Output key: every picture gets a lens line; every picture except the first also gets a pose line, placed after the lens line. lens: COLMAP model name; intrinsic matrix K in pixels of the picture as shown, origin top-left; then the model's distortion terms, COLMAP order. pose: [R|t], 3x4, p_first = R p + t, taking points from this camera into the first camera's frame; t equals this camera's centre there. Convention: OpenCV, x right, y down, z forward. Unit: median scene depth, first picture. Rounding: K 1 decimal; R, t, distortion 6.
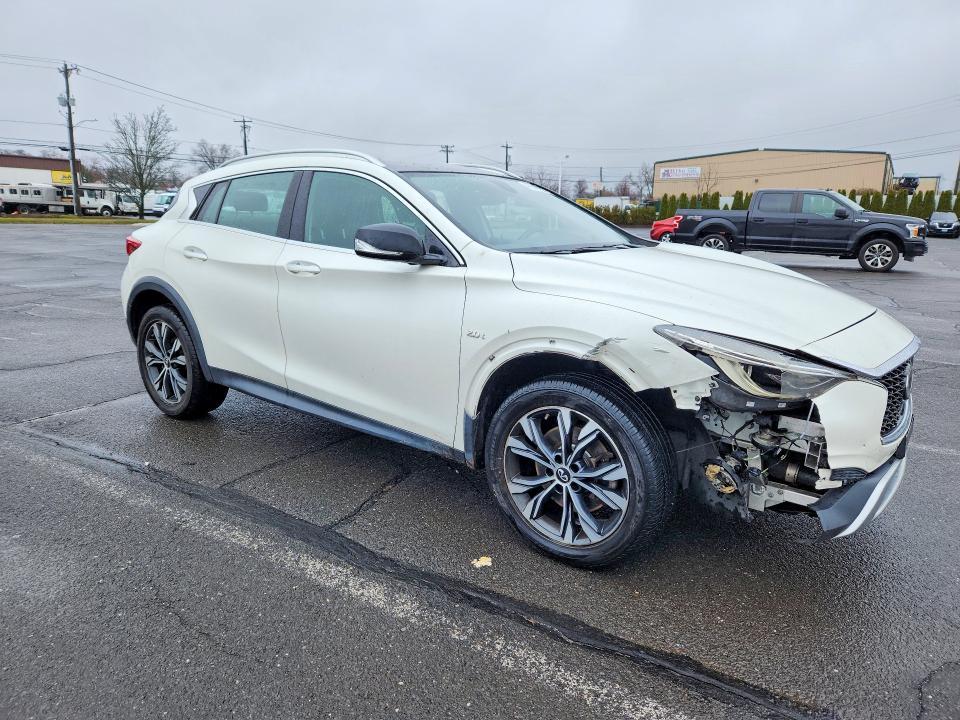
lens RADIAL K [[662.3, 0, 479.6], [0, 662.3, 359.4], [0, 0, 1]] dist [0.036742, -0.006953]
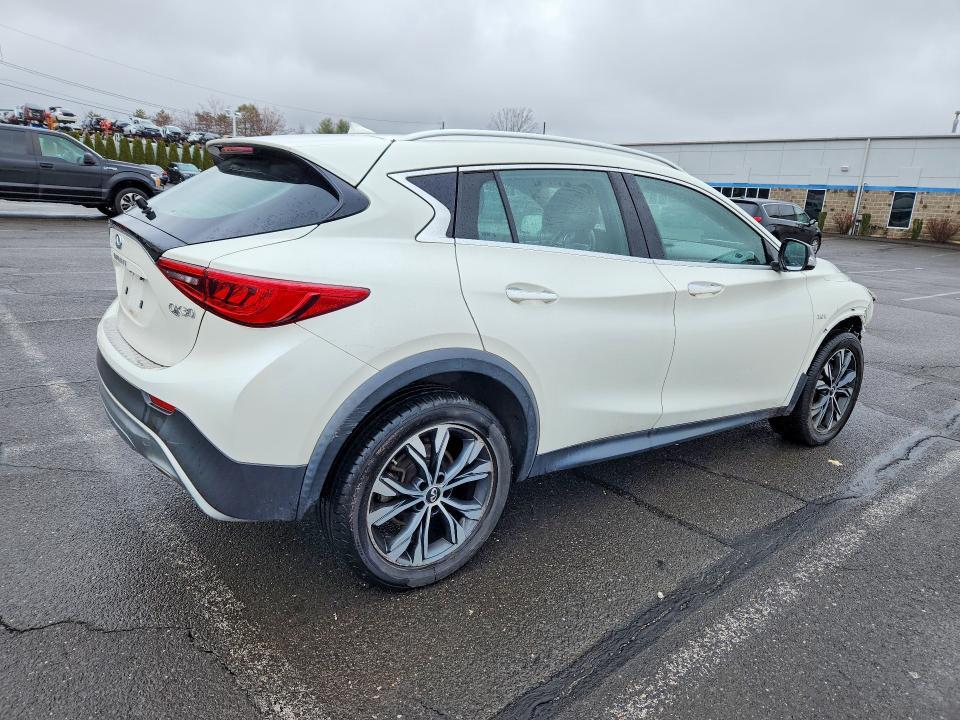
lens RADIAL K [[662.3, 0, 476.8], [0, 662.3, 359.9], [0, 0, 1]] dist [0.036742, -0.006953]
pose [[0.276161, -0.241600, 0.930250, -0.859142], [0.149142, 0.966938, 0.206853, -0.193971], [-0.949469, 0.081614, 0.303064, 0.711061]]
